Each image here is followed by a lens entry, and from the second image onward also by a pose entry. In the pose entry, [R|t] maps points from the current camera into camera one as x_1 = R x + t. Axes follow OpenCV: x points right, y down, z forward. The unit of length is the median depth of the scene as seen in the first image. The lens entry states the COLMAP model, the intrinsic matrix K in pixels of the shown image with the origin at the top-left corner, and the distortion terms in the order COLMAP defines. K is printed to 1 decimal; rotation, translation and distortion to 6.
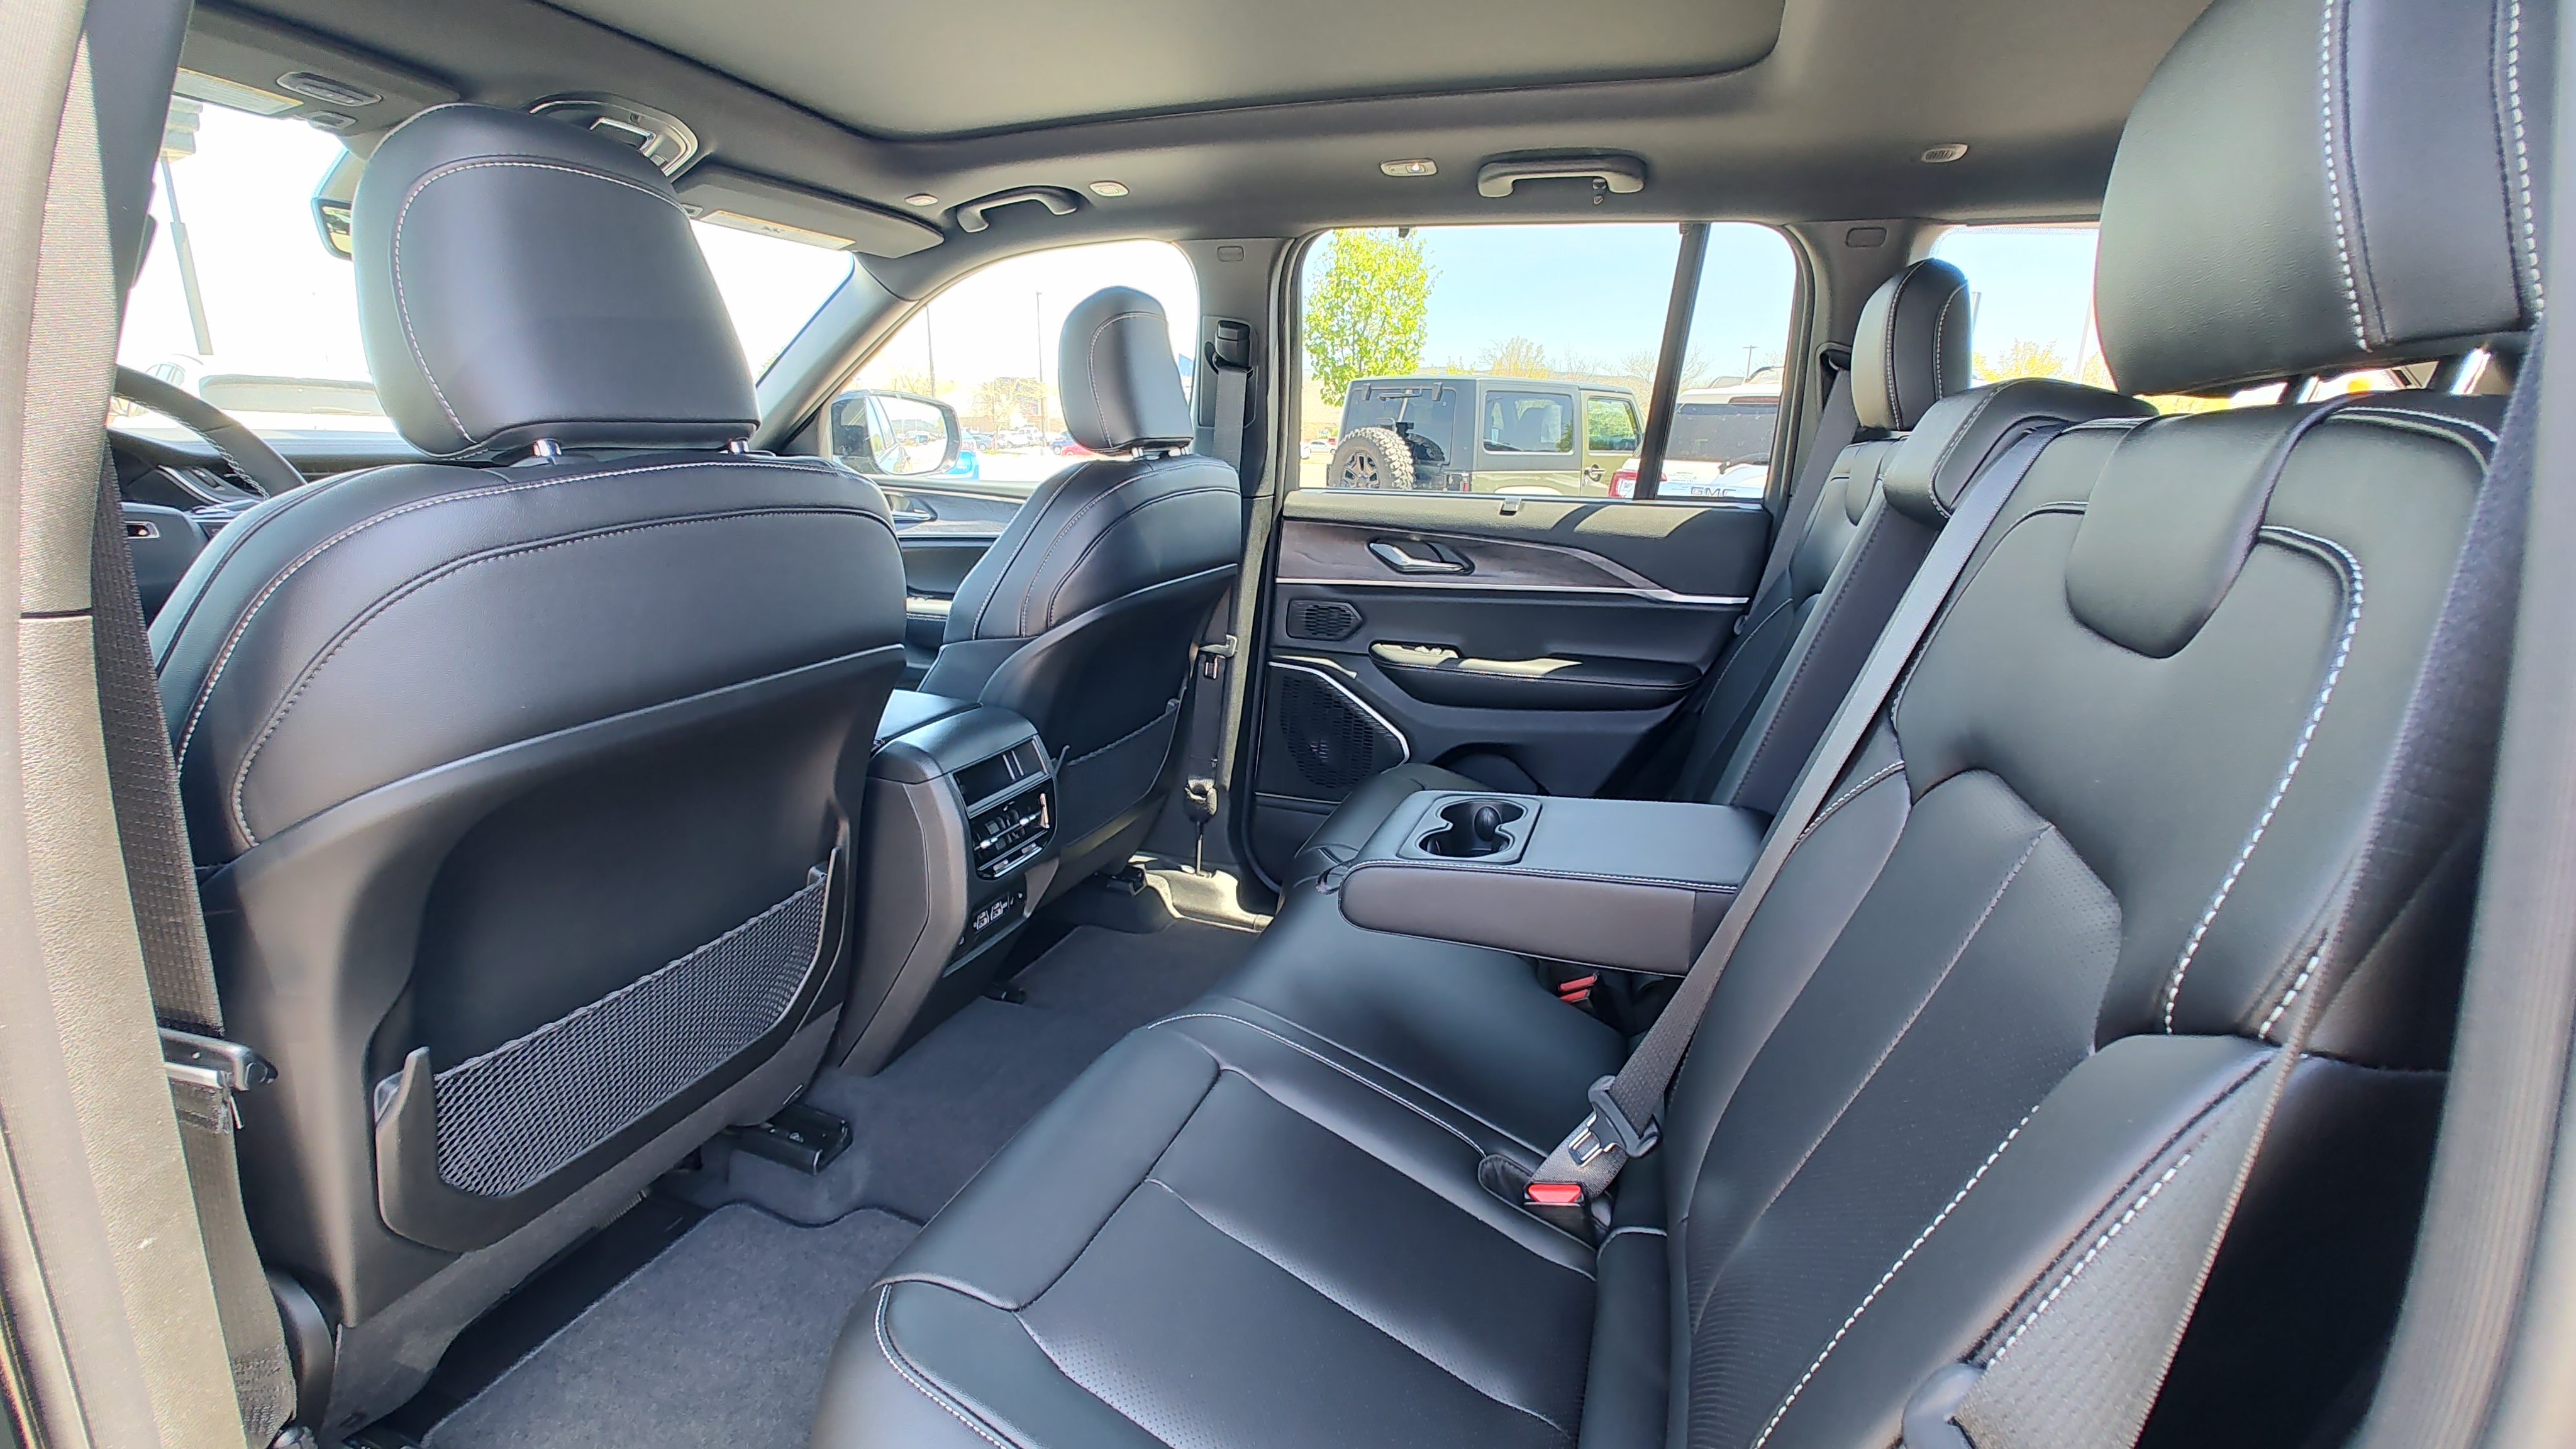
lens RADIAL K [[1063.5, 0, 1290.3], [0, 1063.5, 735.0], [0, 0, 1]] dist [-0.003067, 0.000966]
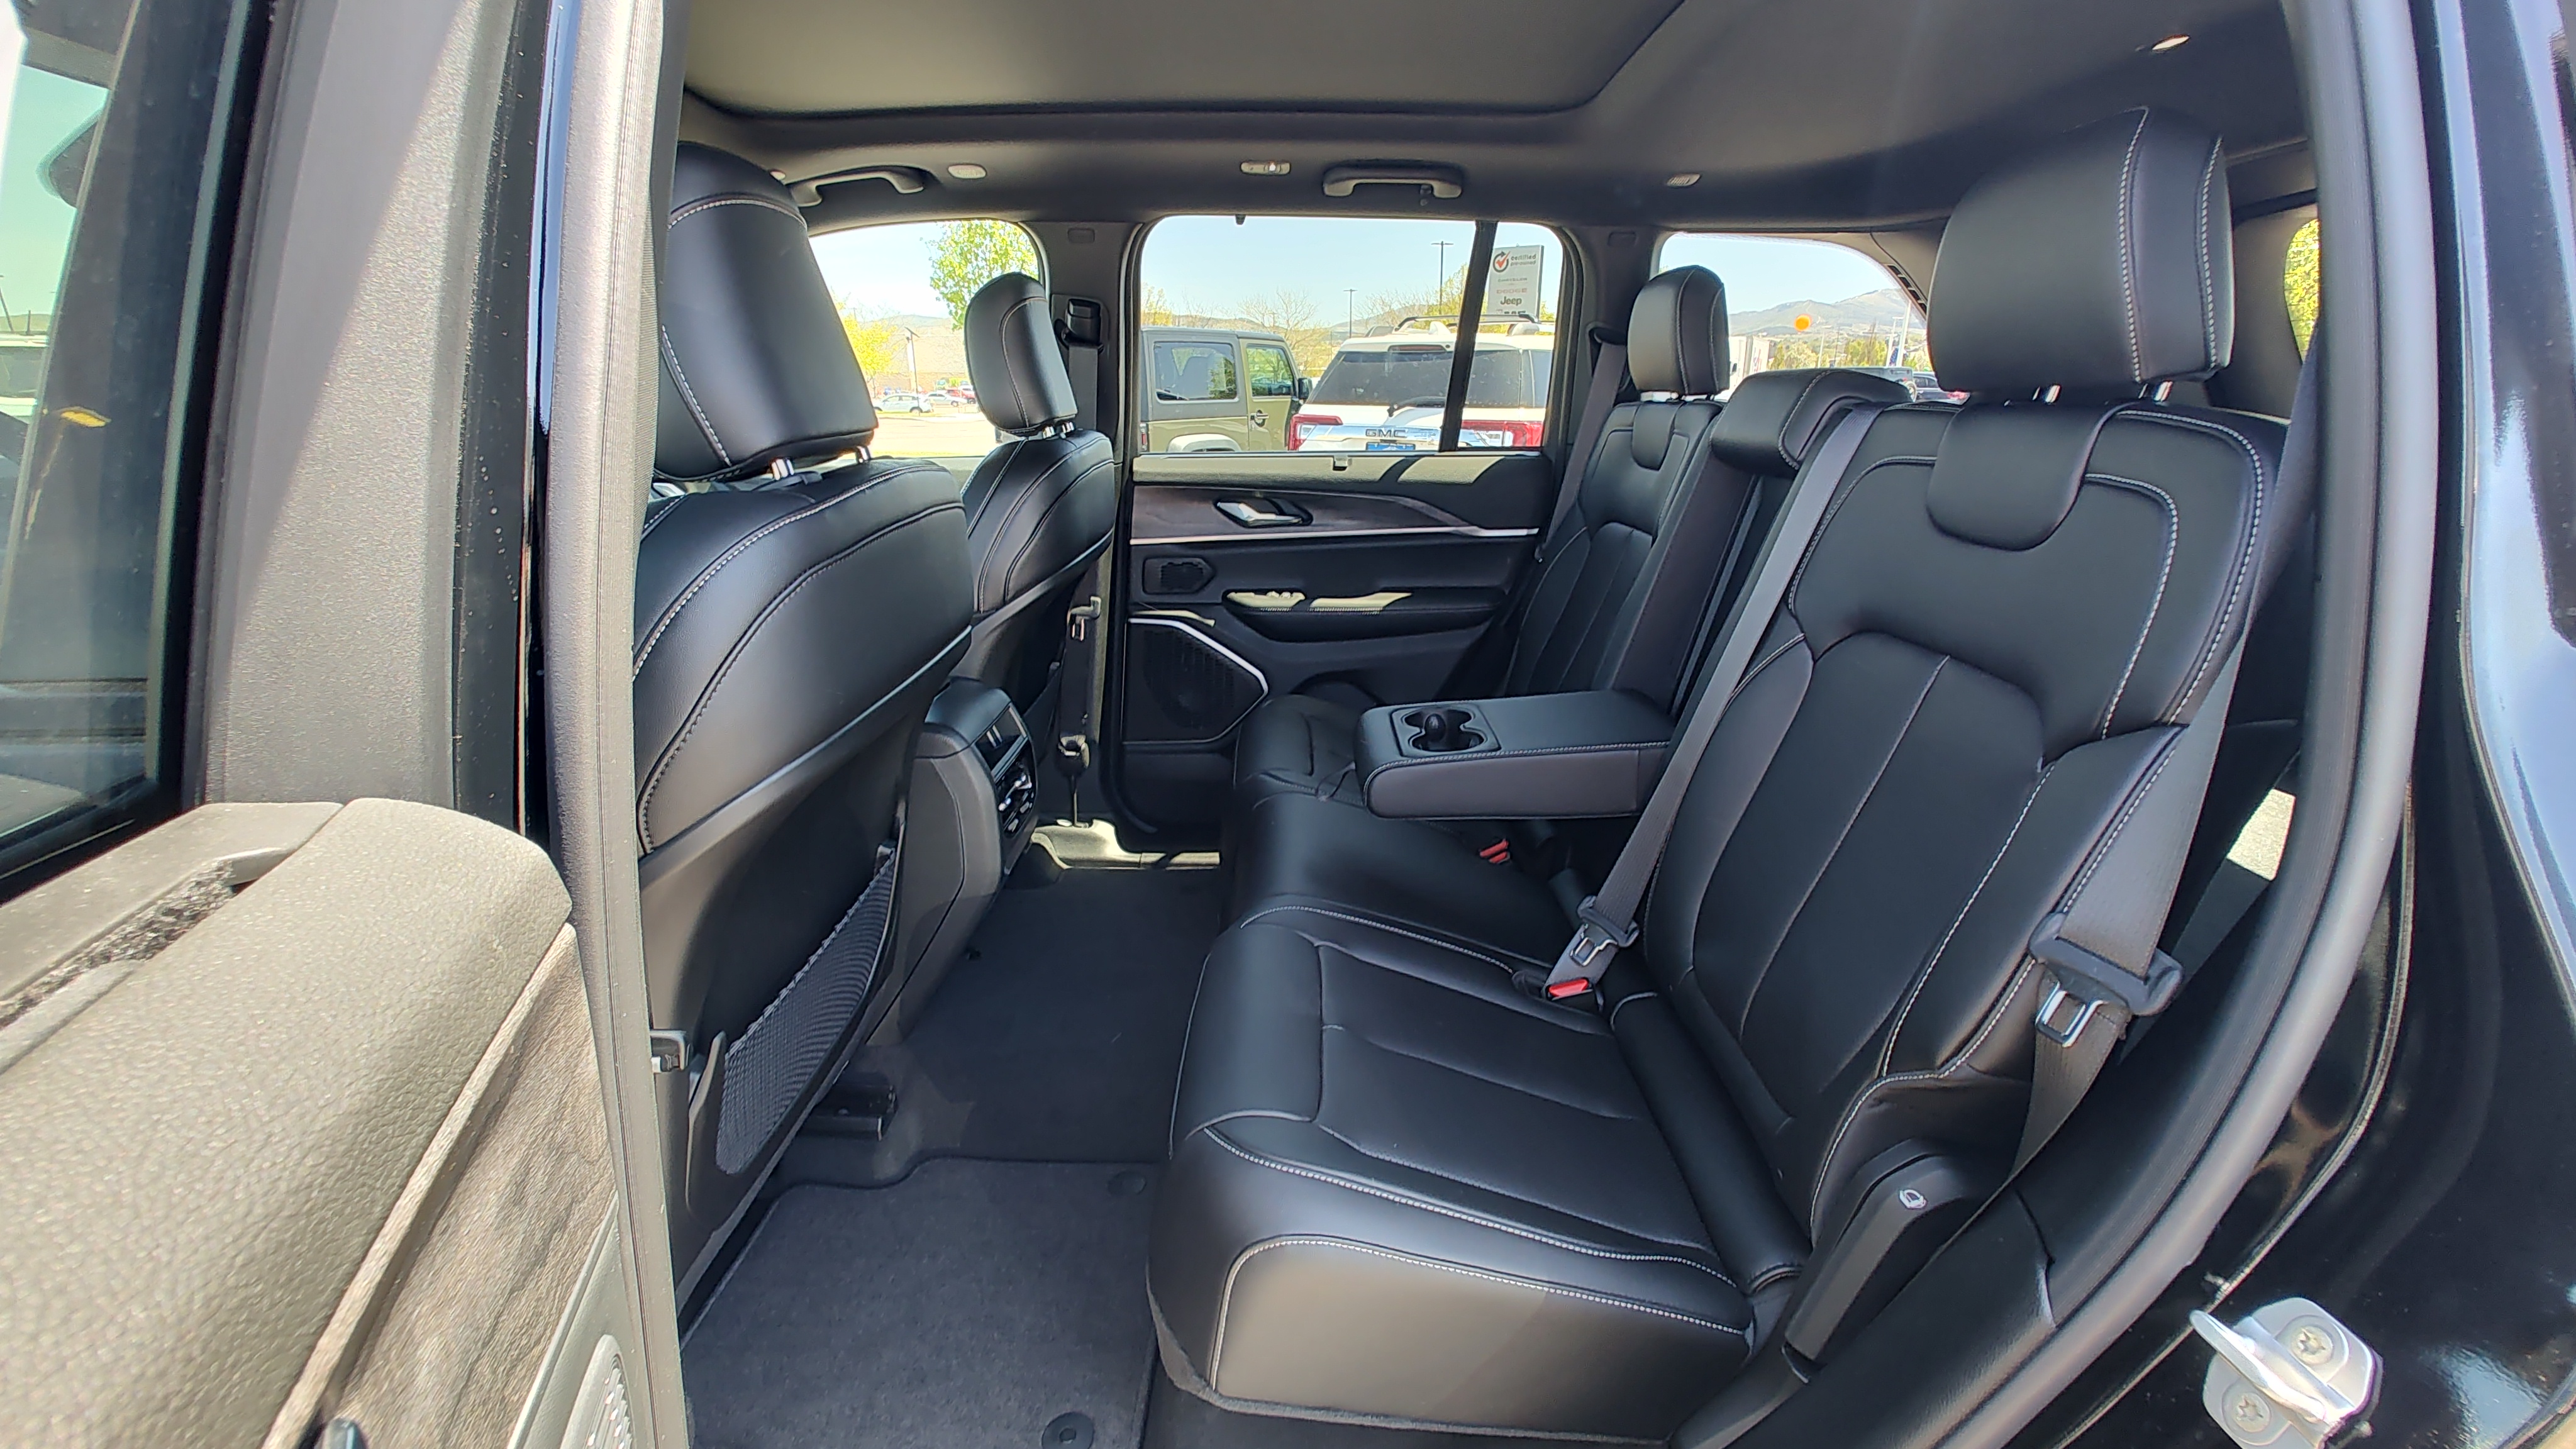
lens RADIAL K [[1063.5, 0, 1288.3], [0, 1063.5, 729.7], [0, 0, 1]] dist [-0.003067, 0.000966]
pose [[0.944423, -0.123822, 0.304520, -0.237579], [0.110694, 0.992037, 0.060077, -0.004809], [-0.309534, -0.023029, 0.950610, -0.080905]]
